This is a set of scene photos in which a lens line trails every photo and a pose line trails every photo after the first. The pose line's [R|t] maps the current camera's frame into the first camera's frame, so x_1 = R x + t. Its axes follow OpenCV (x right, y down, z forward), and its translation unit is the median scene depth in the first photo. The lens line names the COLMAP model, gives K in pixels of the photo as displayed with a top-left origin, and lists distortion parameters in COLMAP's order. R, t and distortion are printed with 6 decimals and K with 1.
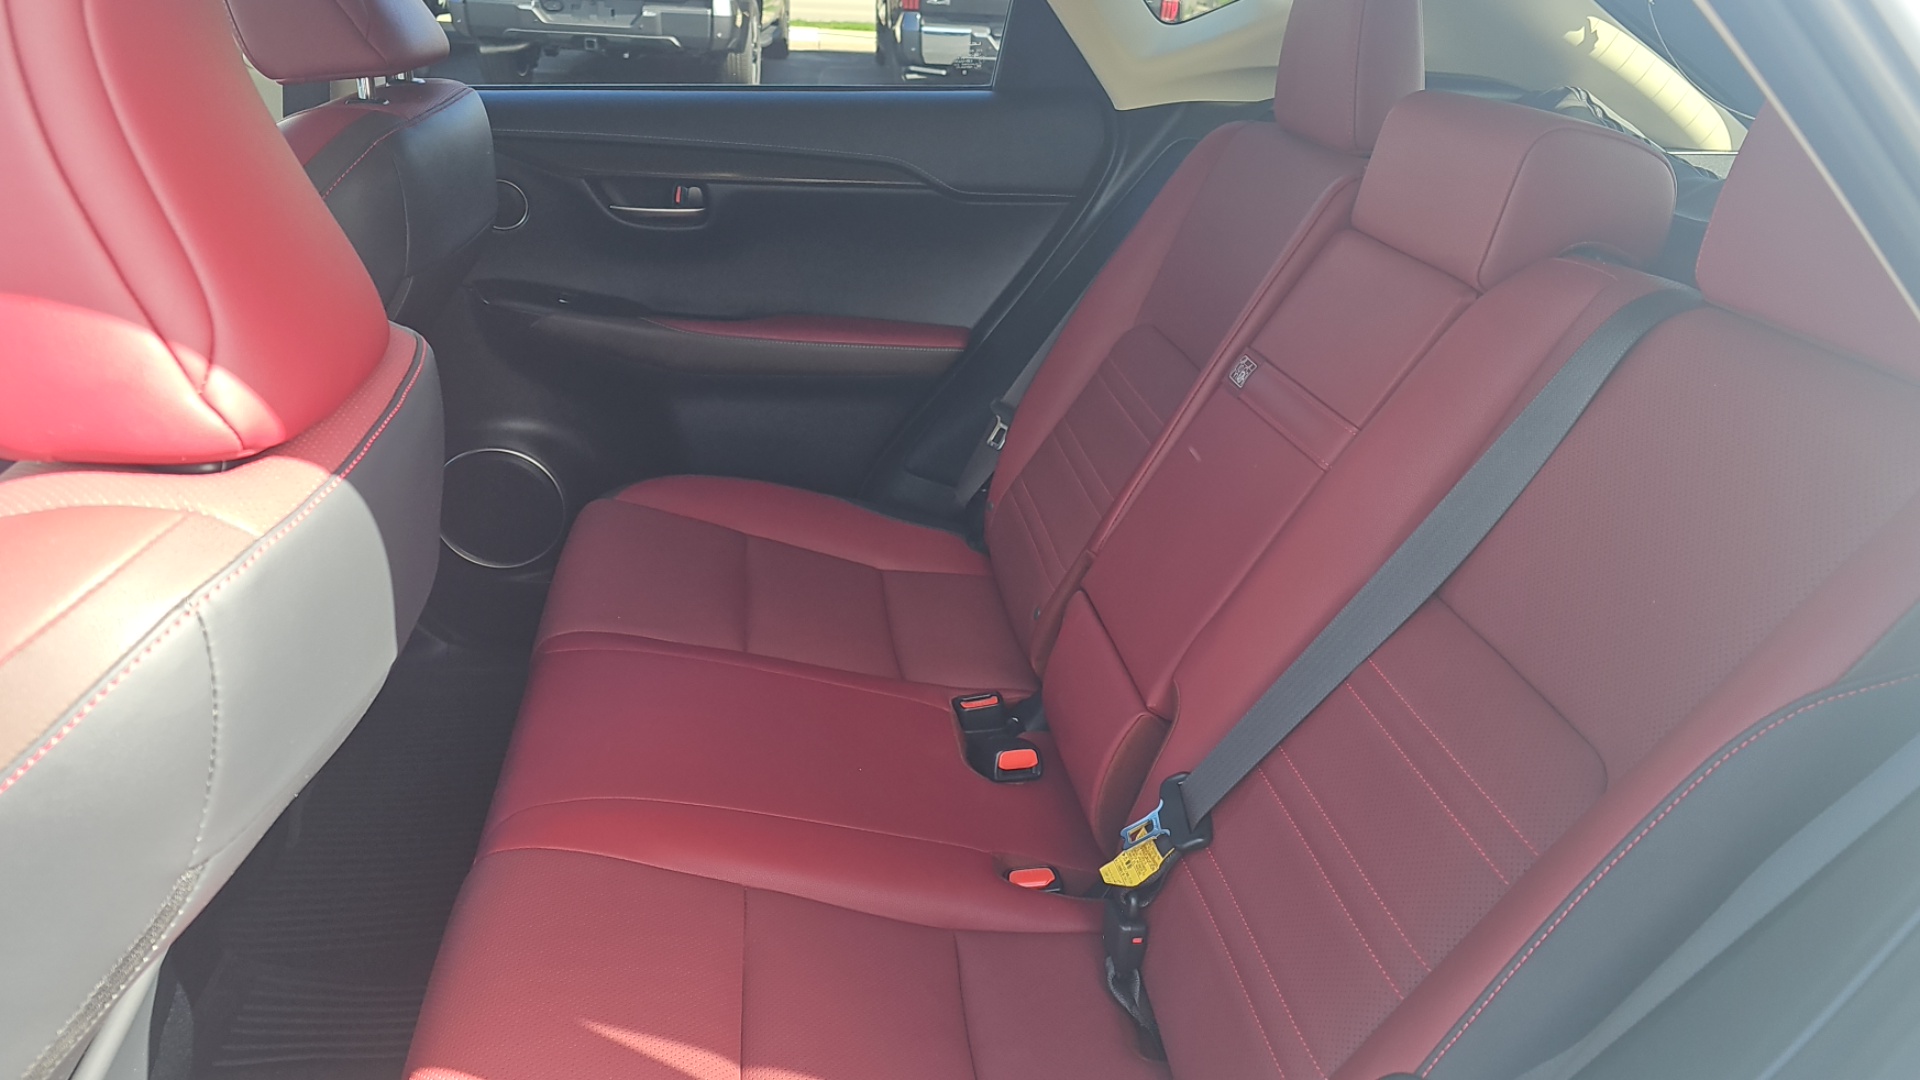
lens RADIAL K [[1389.9, 0, 966.2], [0, 1389.9, 528.8], [0, 0, 1]] dist [0.049670, -0.029579]
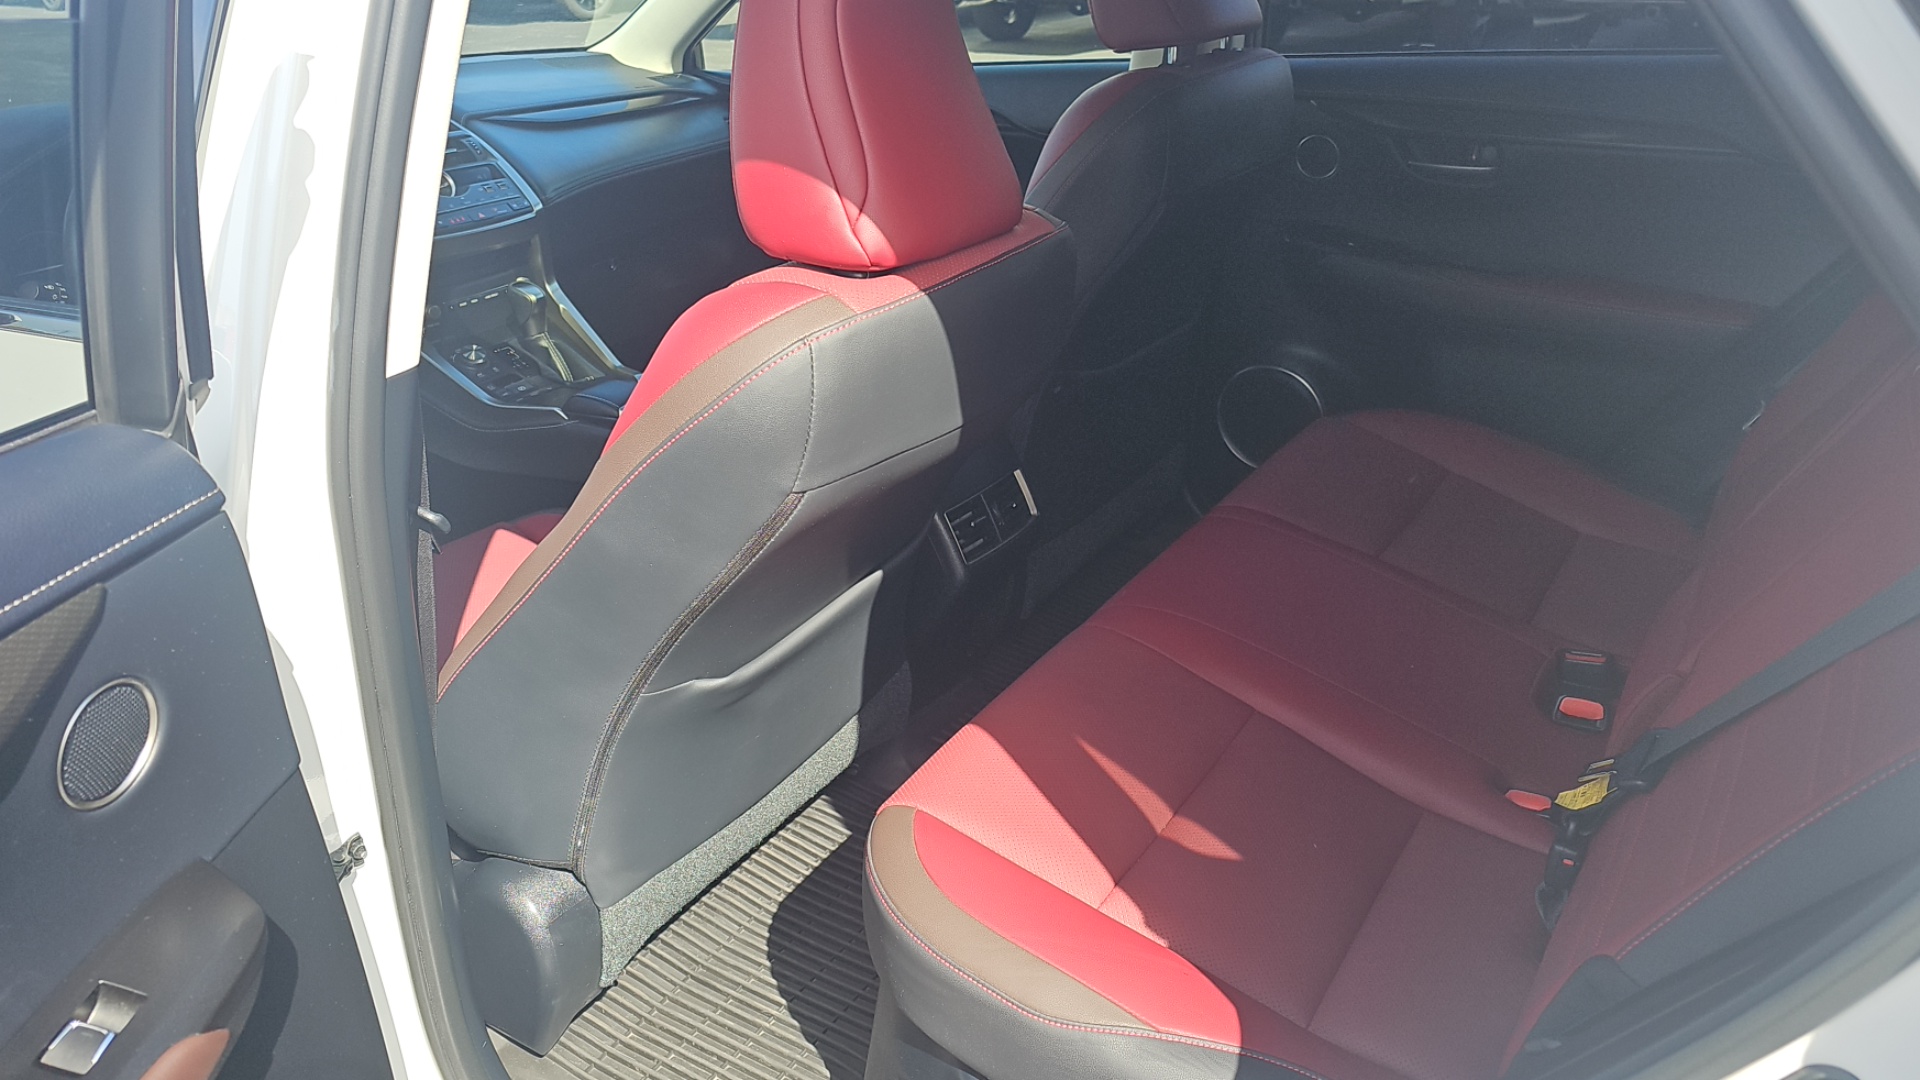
lens RADIAL K [[1389.9, 0, 941.2], [0, 1389.9, 533.9], [0, 0, 1]] dist [0.049670, -0.029579]
pose [[0.751635, 0.210064, -0.625234, 0.475590], [-0.198321, 0.976041, 0.089513, 0.065868], [0.629058, 0.056716, 0.775287, -0.165349]]
